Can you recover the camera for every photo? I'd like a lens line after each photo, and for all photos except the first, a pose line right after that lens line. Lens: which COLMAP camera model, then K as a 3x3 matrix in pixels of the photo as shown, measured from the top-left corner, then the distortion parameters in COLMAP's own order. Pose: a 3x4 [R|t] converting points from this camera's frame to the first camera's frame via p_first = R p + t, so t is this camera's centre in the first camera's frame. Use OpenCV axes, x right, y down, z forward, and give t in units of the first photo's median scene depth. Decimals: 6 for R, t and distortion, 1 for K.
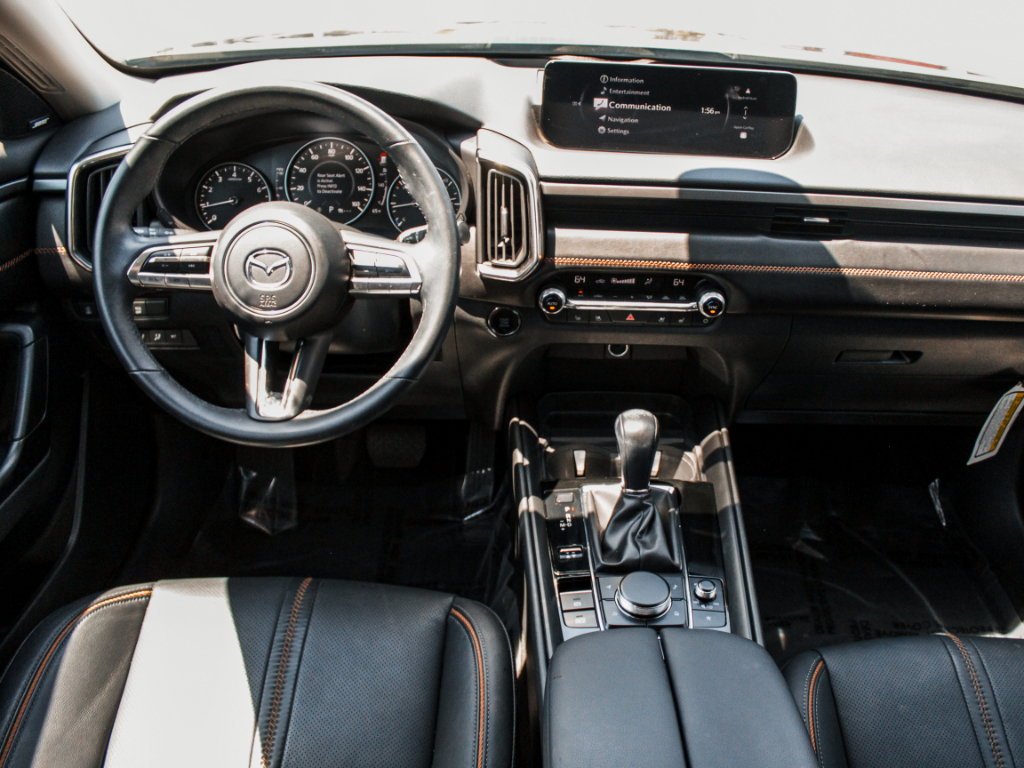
lens RADIAL K [[975.0, 0, 552.3], [0, 975.0, 386.3], [0, 0, 1]] dist [-0.170368, 0.188469]
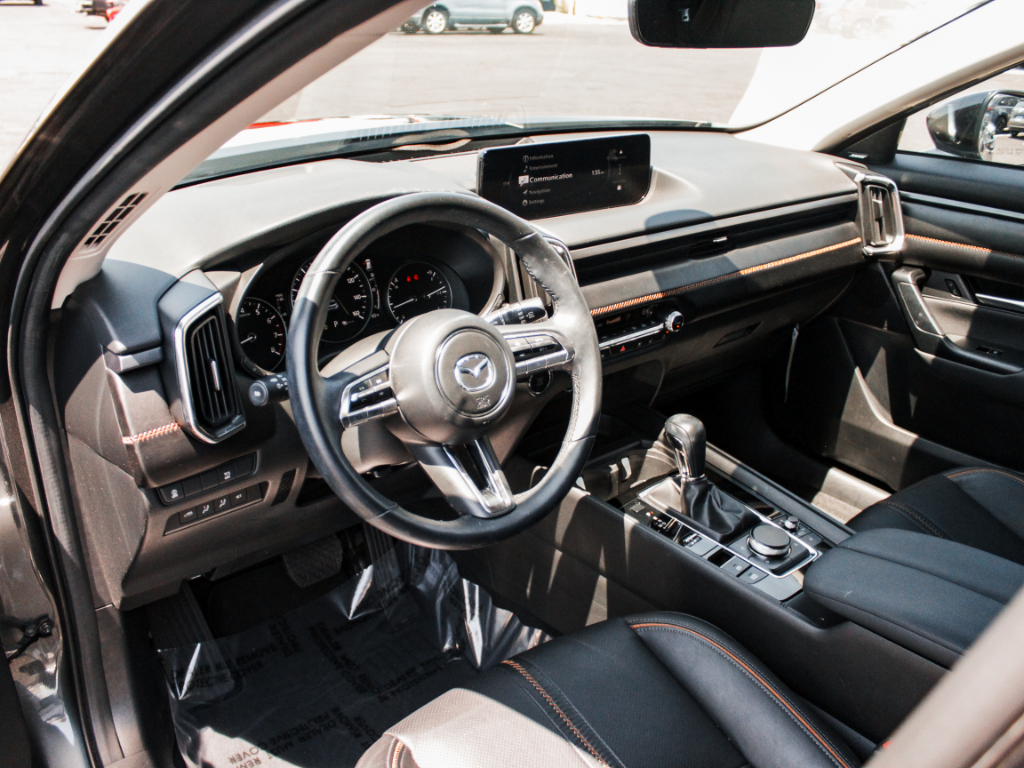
lens RADIAL K [[975.0, 0, 552.3], [0, 975.0, 386.3], [0, 0, 1]] dist [-0.170368, 0.188469]
pose [[0.770030, -0.269853, 0.578129, -0.710540], [0.301049, 0.952608, 0.043671, -0.108169], [-0.562515, 0.140417, 0.814776, 0.080783]]
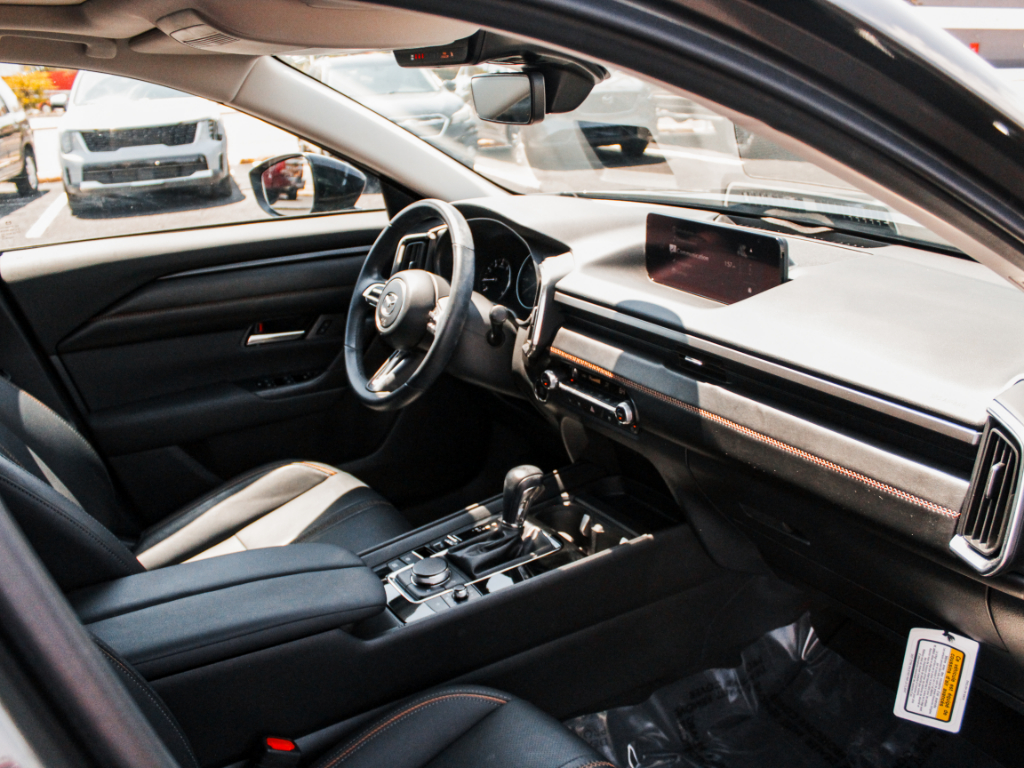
lens RADIAL K [[975.0, 0, 552.3], [0, 975.0, 386.3], [0, 0, 1]] dist [-0.170368, 0.188469]
pose [[0.501156, 0.220114, -0.836894, 1.128728], [-0.361570, 0.931907, 0.028585, -0.118551], [0.786200, 0.288270, 0.546617, 0.271390]]
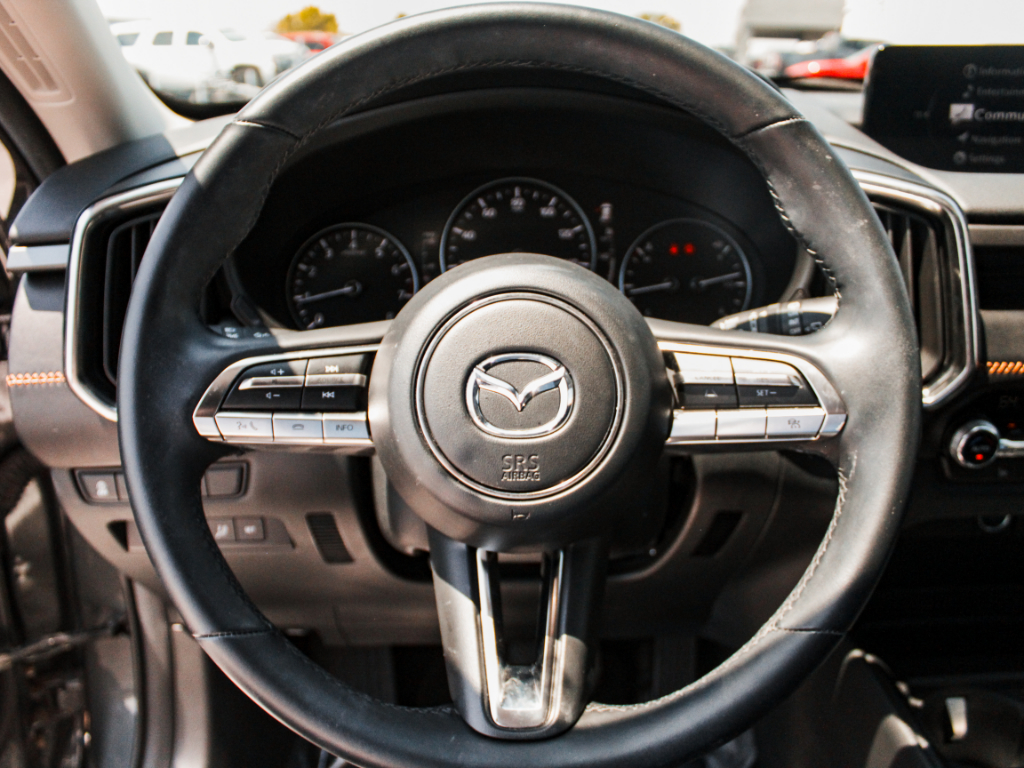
lens RADIAL K [[969.3, 0, 512.0], [0, 969.3, 384.0], [0, 0, 1]] dist [-0.178685, 0.173730]
pose [[0.998873, -0.039202, -0.026767, -0.241834], [0.034788, 0.988207, -0.149119, -0.051457], [0.032297, 0.148020, 0.988457, 0.471316]]
